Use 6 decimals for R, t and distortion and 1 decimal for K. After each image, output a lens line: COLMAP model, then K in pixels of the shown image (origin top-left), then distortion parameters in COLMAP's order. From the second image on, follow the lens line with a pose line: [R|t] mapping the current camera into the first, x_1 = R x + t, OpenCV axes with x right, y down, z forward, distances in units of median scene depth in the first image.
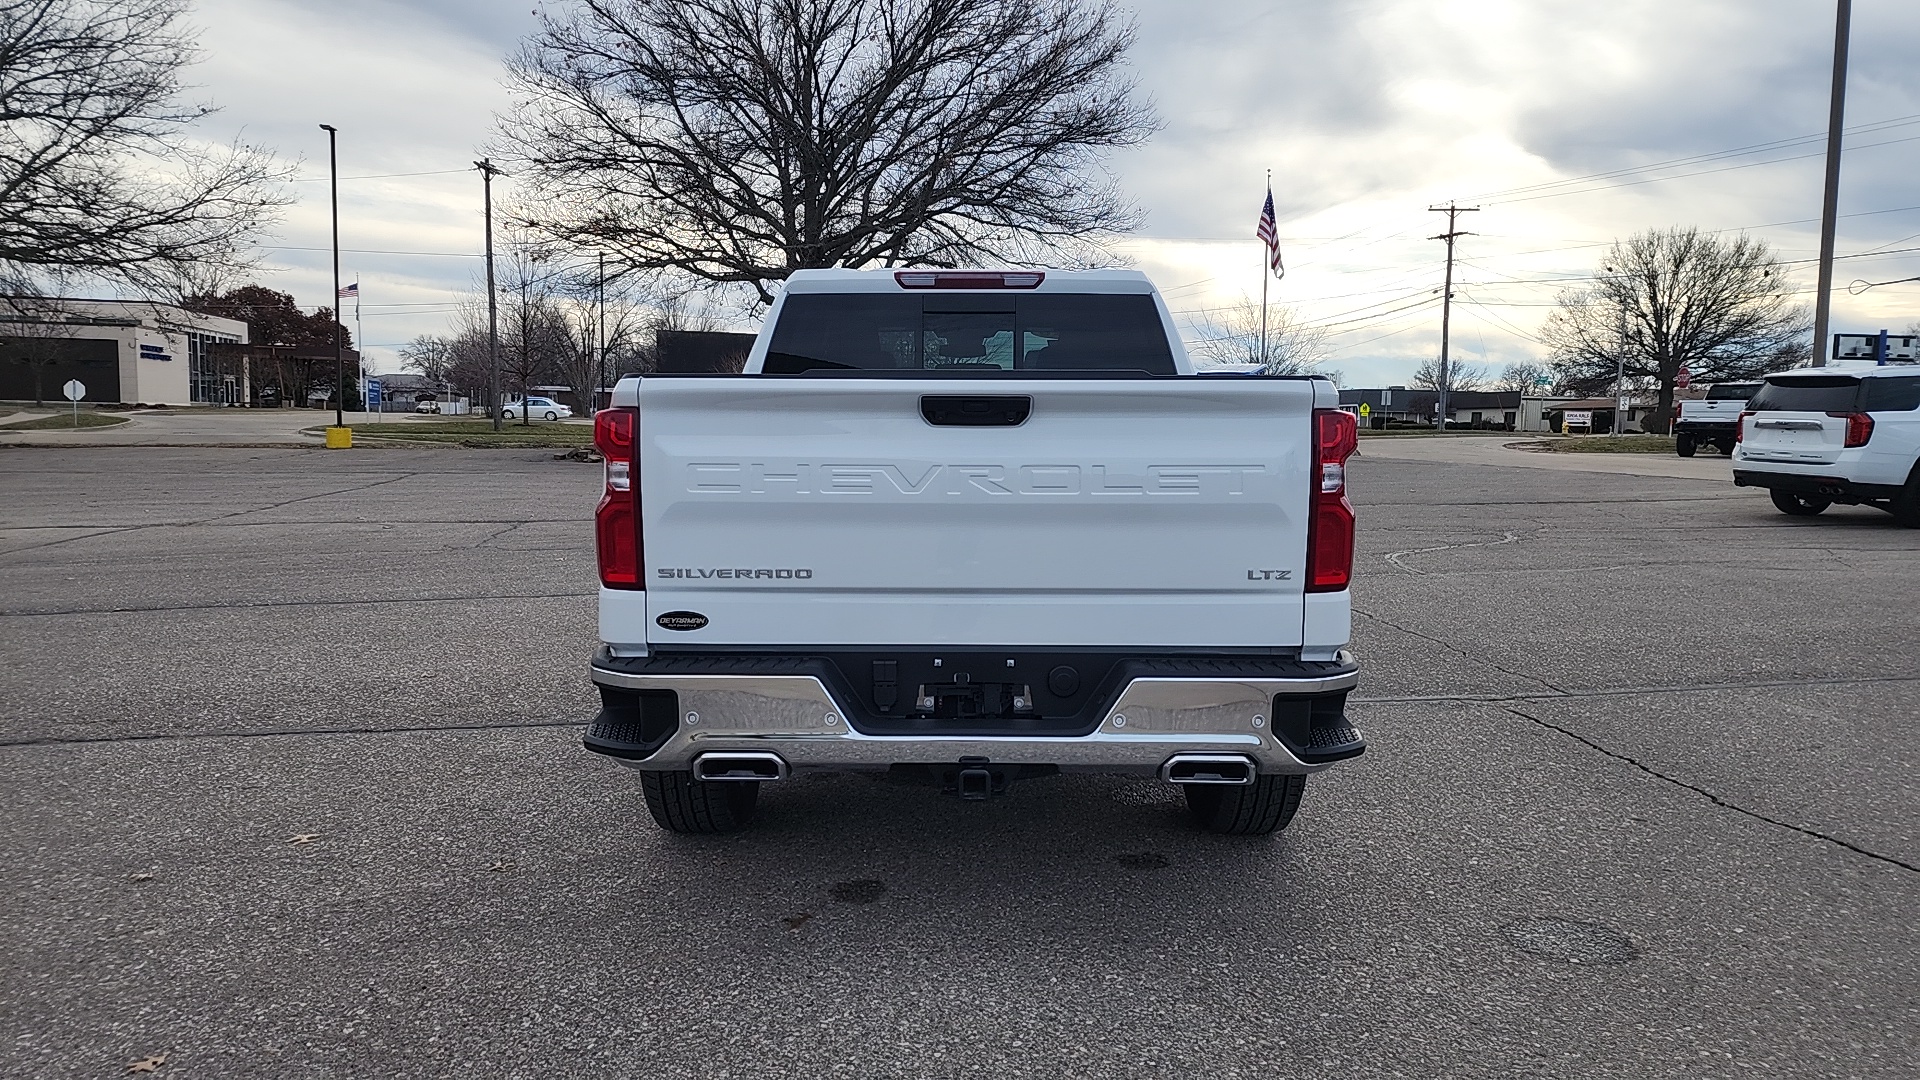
lens RADIAL K [[1296.8, 0, 949.3], [0, 1296.8, 545.6], [0, 0, 1]] dist [0.076586, -0.065926]
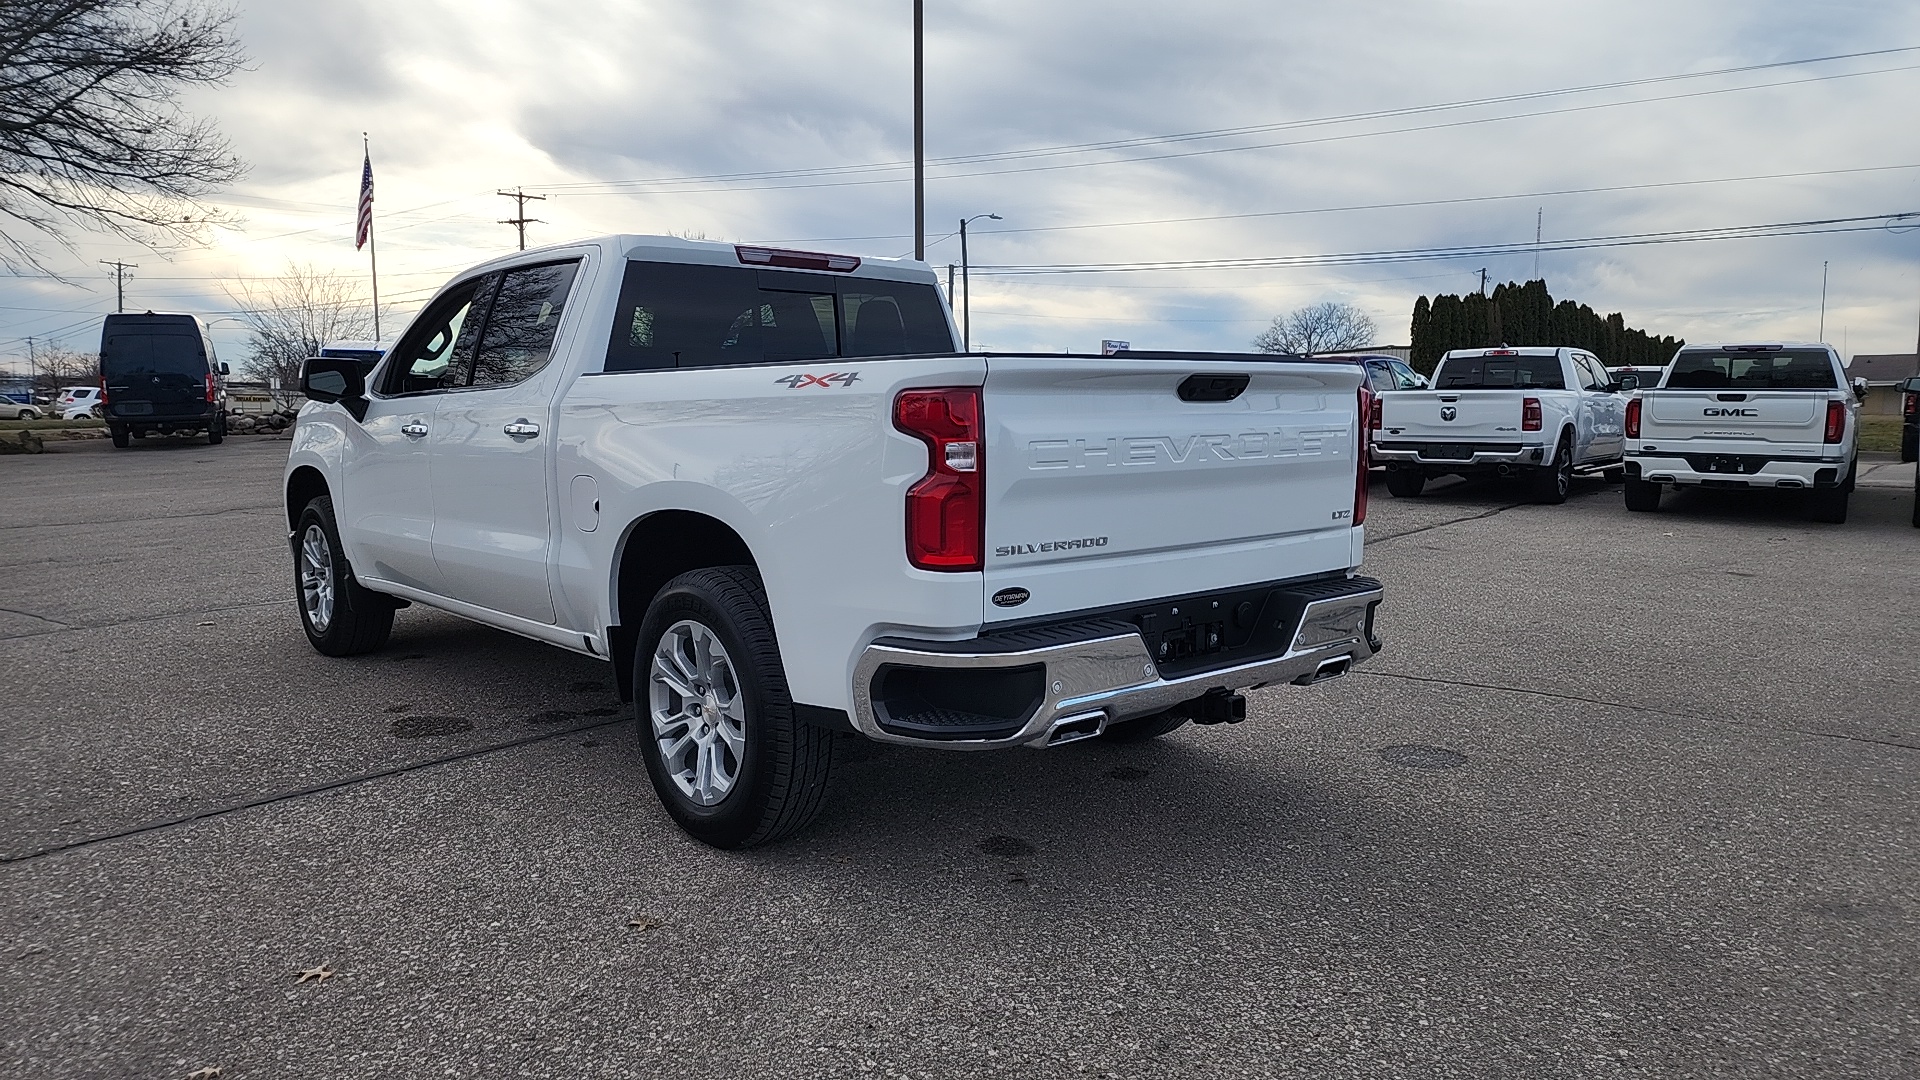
lens RADIAL K [[1296.8, 0, 949.3], [0, 1296.8, 545.6], [0, 0, 1]] dist [0.076586, -0.065926]
pose [[0.749005, -0.078264, 0.657926, -0.750968], [0.069707, 0.996796, 0.039218, -0.020813], [-0.658888, 0.016487, 0.752061, 0.228632]]
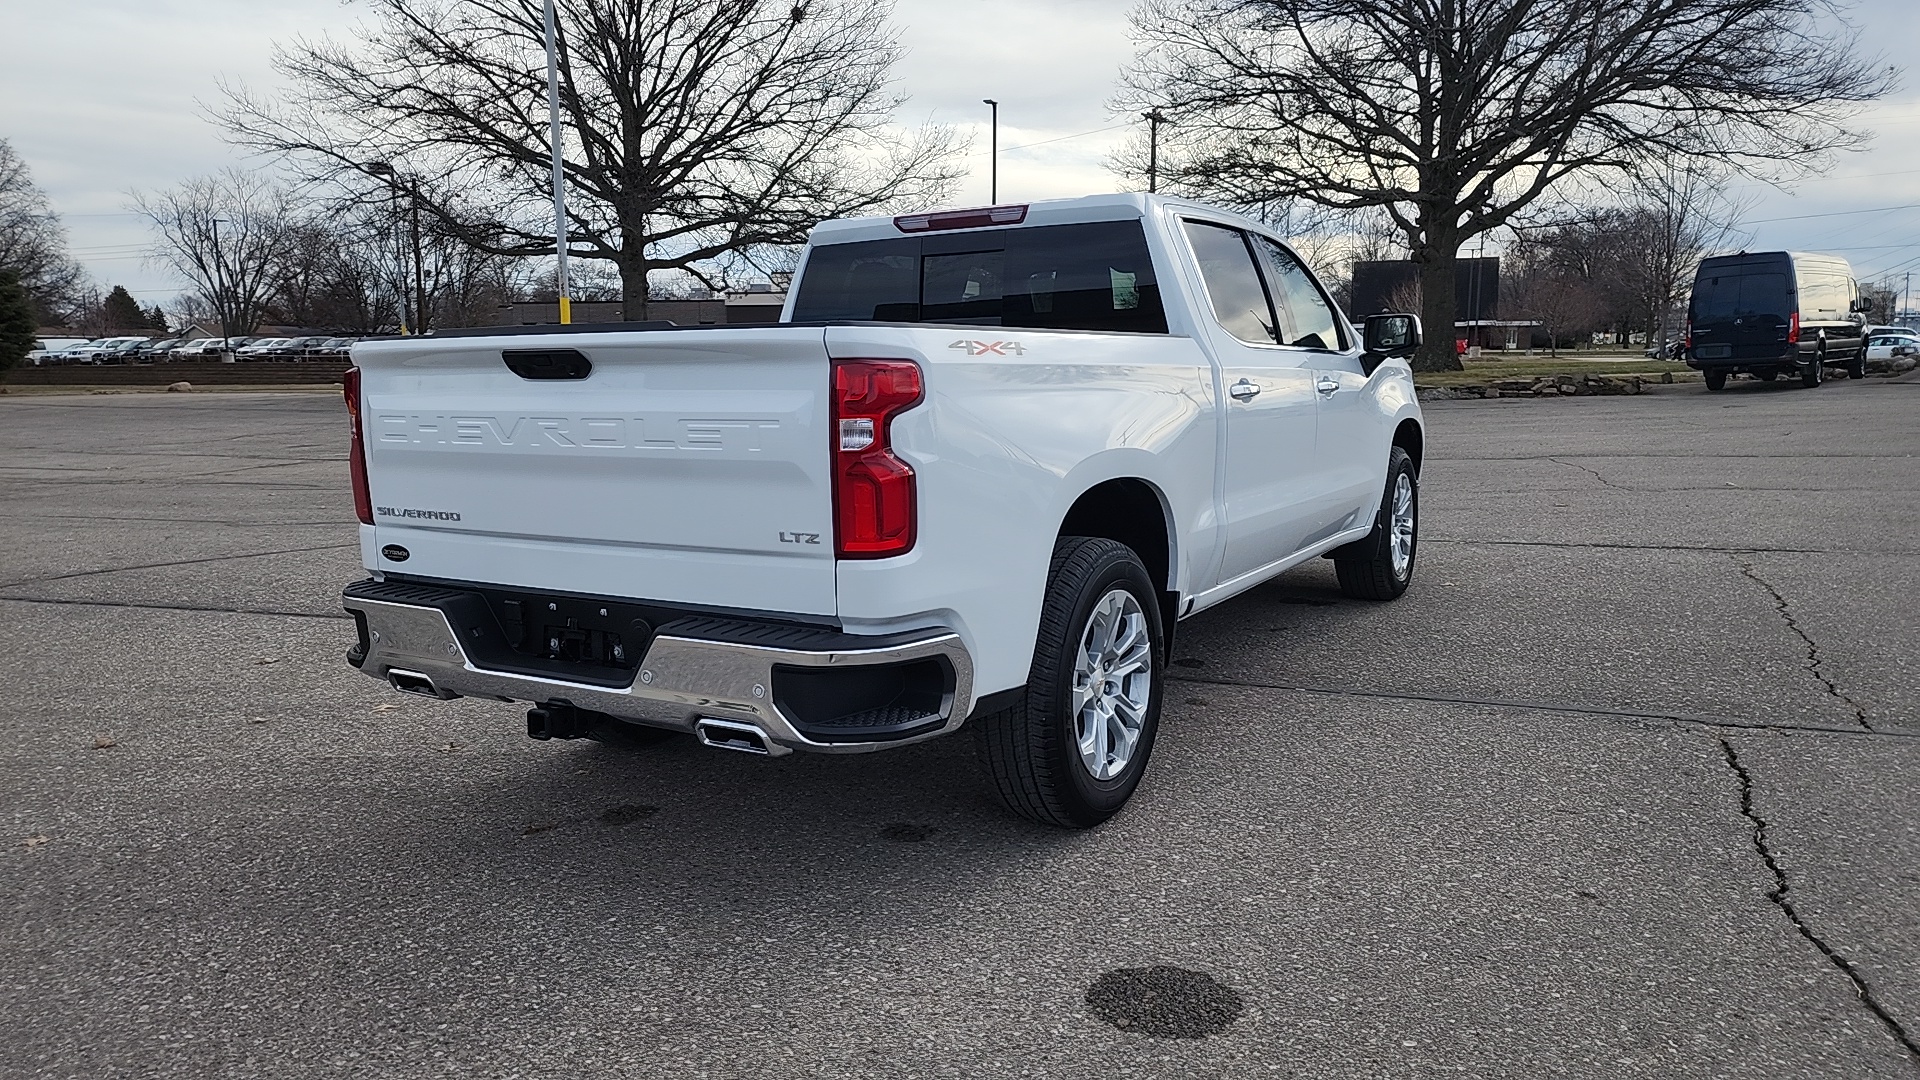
lens RADIAL K [[1296.8, 0, 949.3], [0, 1296.8, 545.6], [0, 0, 1]] dist [0.076586, -0.065926]
pose [[0.852691, 0.051440, -0.519877, 0.681271], [-0.026674, 0.998129, 0.055012, -0.021432], [0.521734, -0.033041, 0.852468, 0.221250]]
